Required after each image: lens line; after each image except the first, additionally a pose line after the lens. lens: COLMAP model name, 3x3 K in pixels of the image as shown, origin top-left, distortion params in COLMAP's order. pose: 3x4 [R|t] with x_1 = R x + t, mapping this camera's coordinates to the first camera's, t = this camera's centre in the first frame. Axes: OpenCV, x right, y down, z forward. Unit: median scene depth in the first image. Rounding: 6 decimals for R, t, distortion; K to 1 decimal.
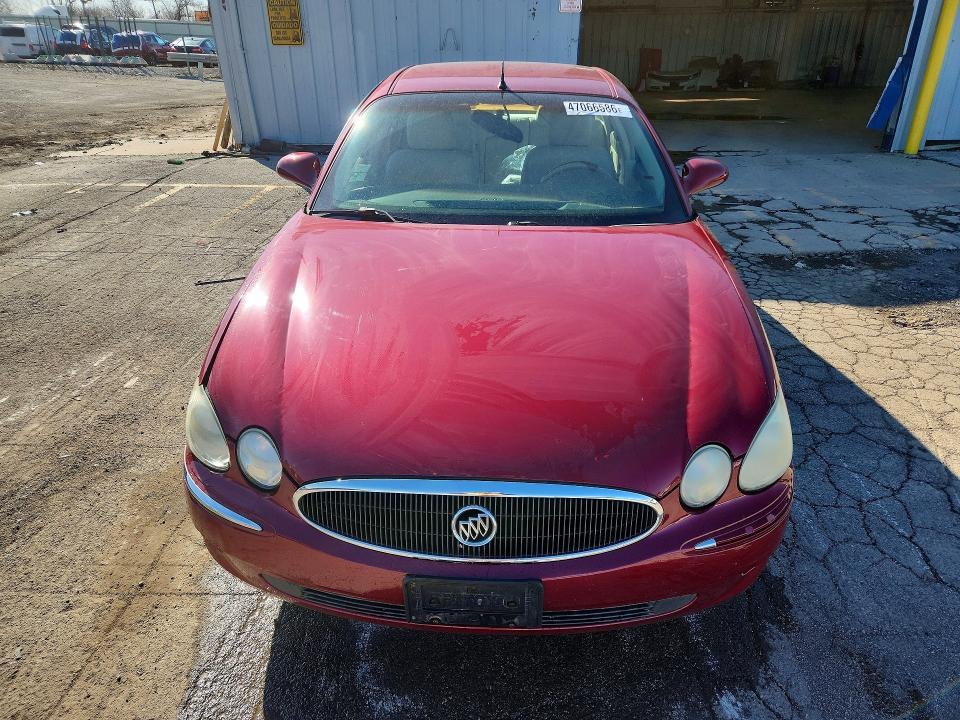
lens RADIAL K [[642.8, 0, 482.6], [0, 642.8, 353.4], [0, 0, 1]] dist [0.077182, -0.059166]
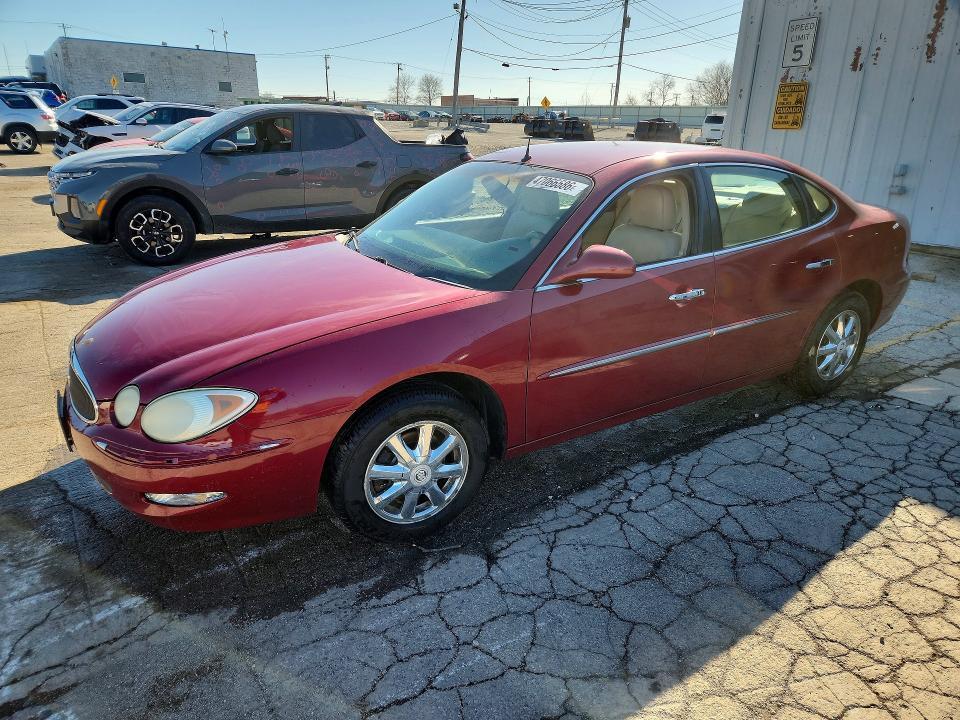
lens RADIAL K [[642.8, 0, 482.6], [0, 642.8, 353.4], [0, 0, 1]] dist [0.077182, -0.059166]
pose [[0.572775, 0.280590, -0.770193, 0.796338], [-0.363997, 0.928935, 0.067725, -0.129949], [0.734462, 0.241557, 0.634205, 0.270568]]
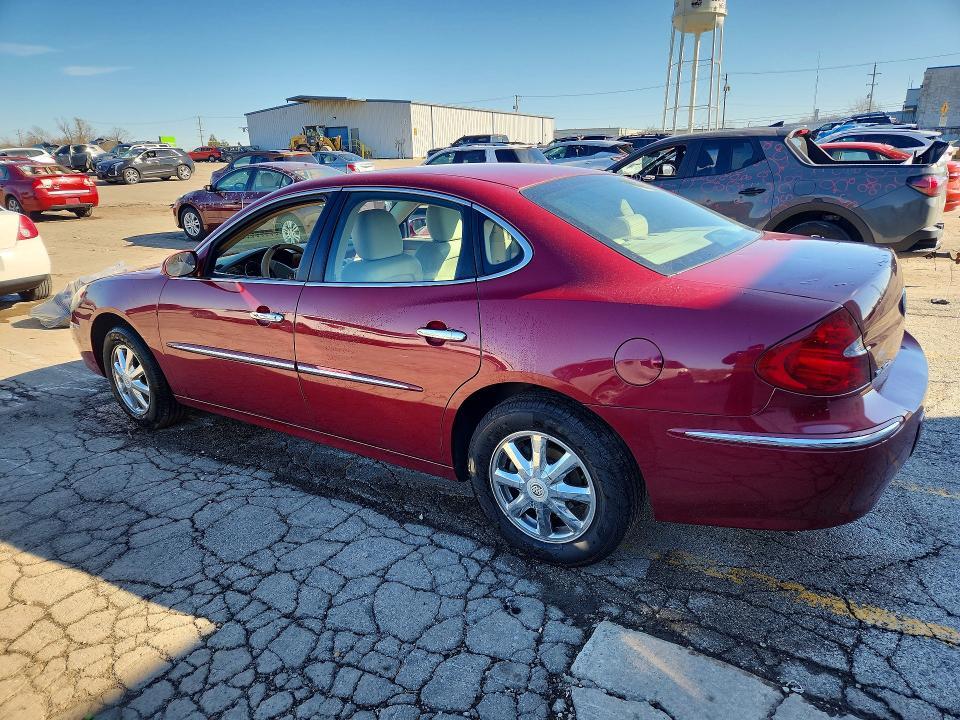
lens RADIAL K [[642.8, 0, 482.6], [0, 642.8, 353.4], [0, 0, 1]] dist [0.077182, -0.059166]
pose [[-0.528051, 0.255955, -0.809722, 0.821469], [-0.331647, 0.815622, 0.474100, -0.695321], [0.781775, 0.518891, -0.345803, 1.520925]]
